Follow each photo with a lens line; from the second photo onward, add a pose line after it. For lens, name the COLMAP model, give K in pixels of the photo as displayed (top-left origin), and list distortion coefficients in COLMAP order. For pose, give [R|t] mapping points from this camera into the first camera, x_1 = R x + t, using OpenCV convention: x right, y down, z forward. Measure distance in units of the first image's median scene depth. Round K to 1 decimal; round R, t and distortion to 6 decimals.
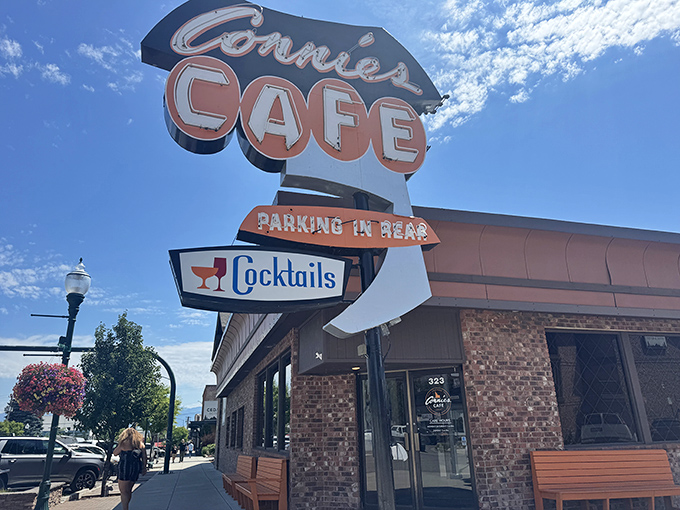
lens RADIAL K [[393.3, 0, 340.0], [0, 393.3, 255.0], [0, 0, 1]] dist [0.053860, -0.000788]
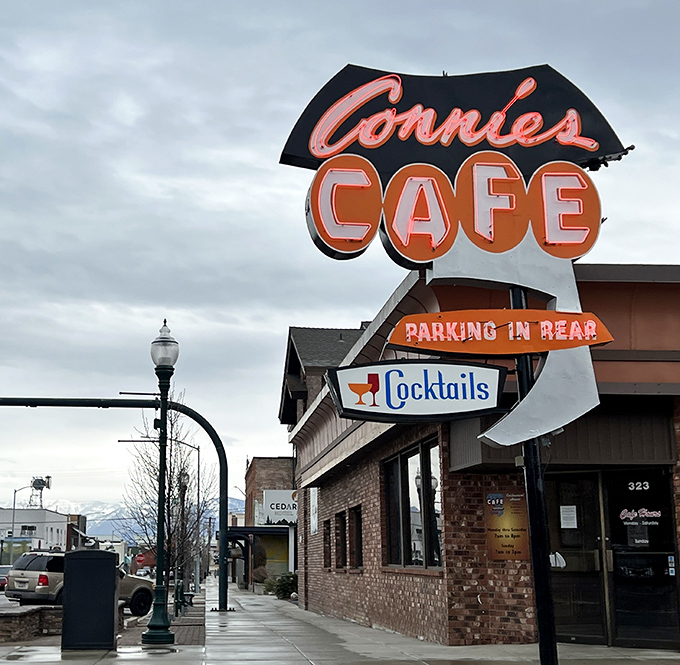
lens RADIAL K [[936.7, 0, 340.0], [0, 936.7, 332.5], [0, 0, 1]] dist [0.357385, -1.825044]
pose [[0.978443, -0.011289, -0.206207, 0.101731], [0.049221, 0.982477, 0.179765, -0.469493], [0.200565, -0.186039, 0.961854, -1.165054]]
